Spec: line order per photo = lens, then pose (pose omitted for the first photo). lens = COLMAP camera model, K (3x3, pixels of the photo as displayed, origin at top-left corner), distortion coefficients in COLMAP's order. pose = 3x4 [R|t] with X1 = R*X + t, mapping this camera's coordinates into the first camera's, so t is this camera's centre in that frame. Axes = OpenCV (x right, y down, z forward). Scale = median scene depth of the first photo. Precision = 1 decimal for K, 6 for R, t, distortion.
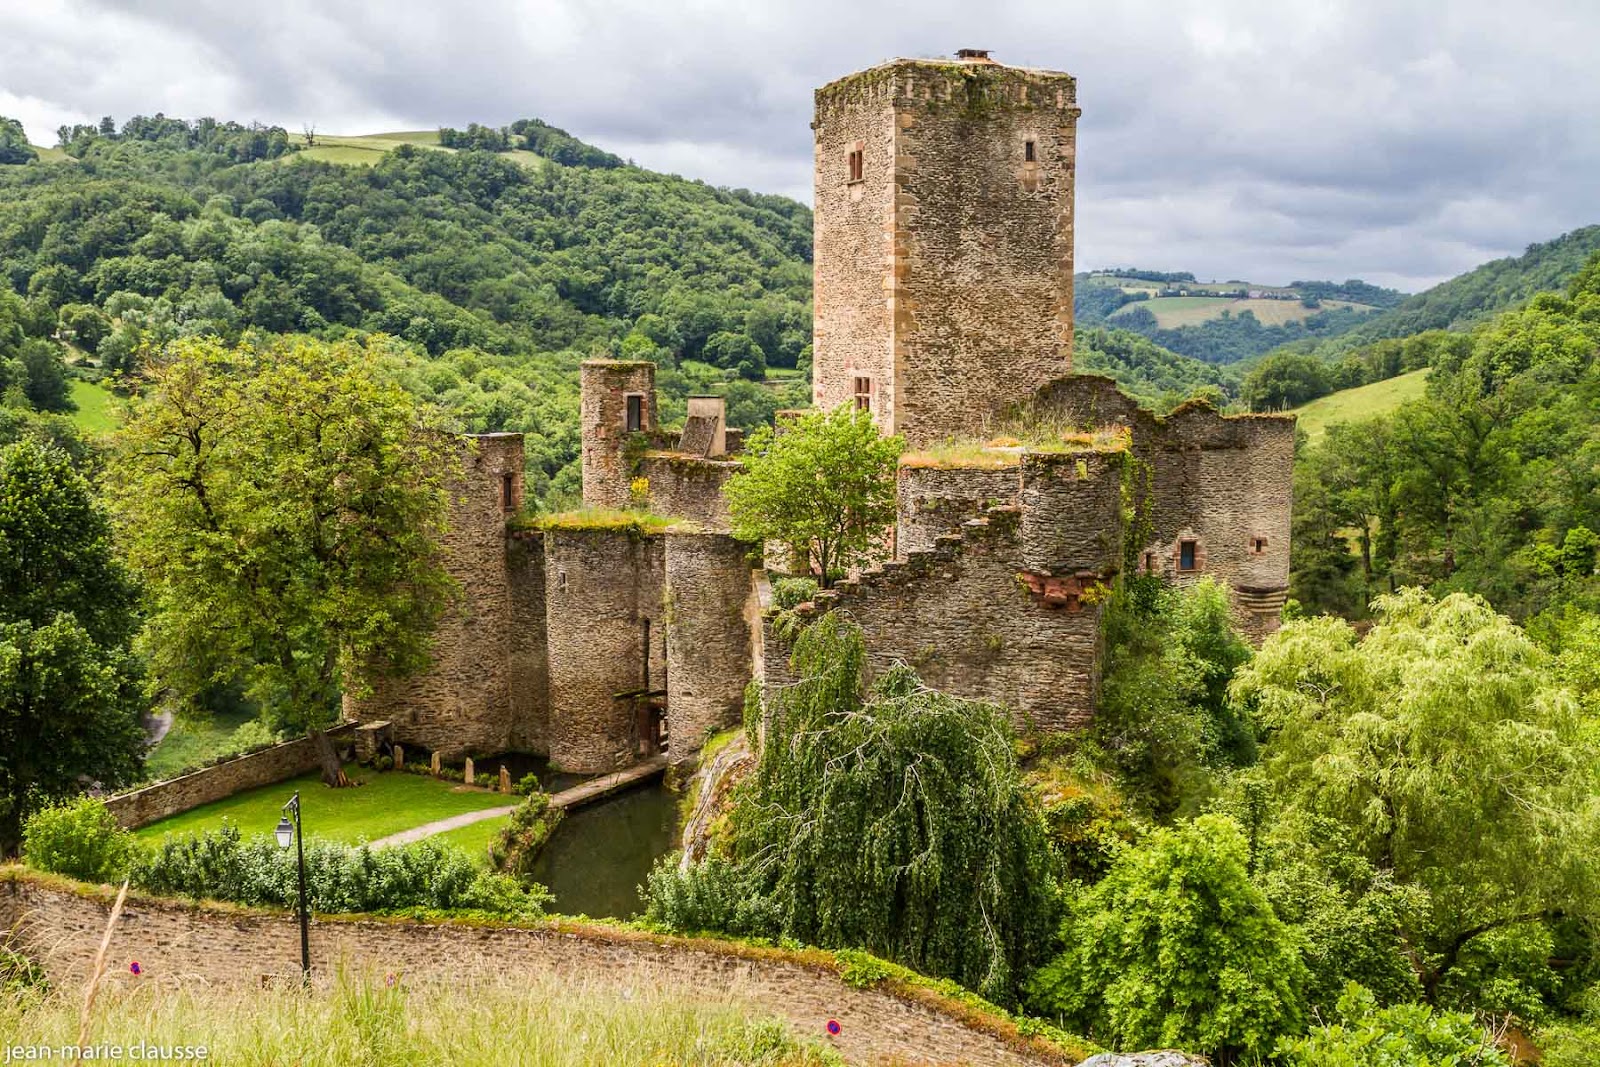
lens RADIAL K [[1845.7, 0, 800.6], [0, 1845.7, 568.1], [0, 0, 1]] dist [-0.137015, 0.152933]
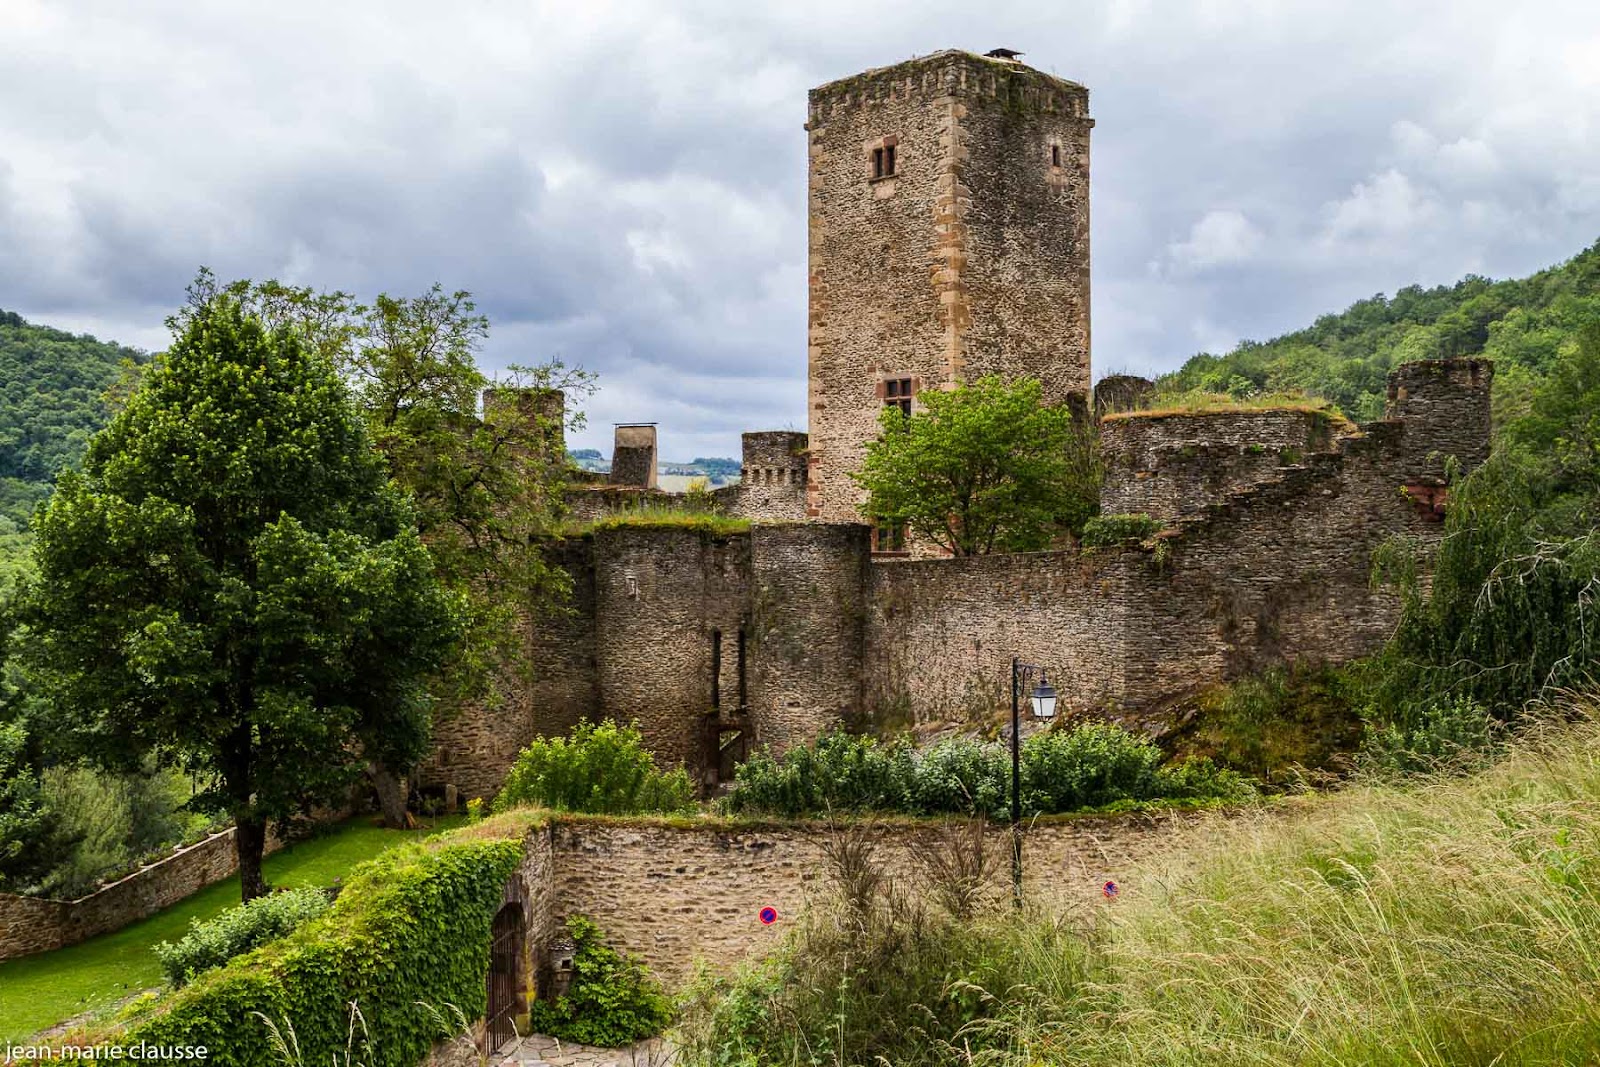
lens RADIAL K [[1845.7, 0, 800.6], [0, 1845.7, 568.1], [0, 0, 1]] dist [-0.137015, 0.152933]
pose [[0.937681, -0.009096, 0.347379, -0.355365], [0.045868, 0.994151, -0.097778, 0.086561], [-0.344458, 0.107618, 0.932613, 0.145077]]
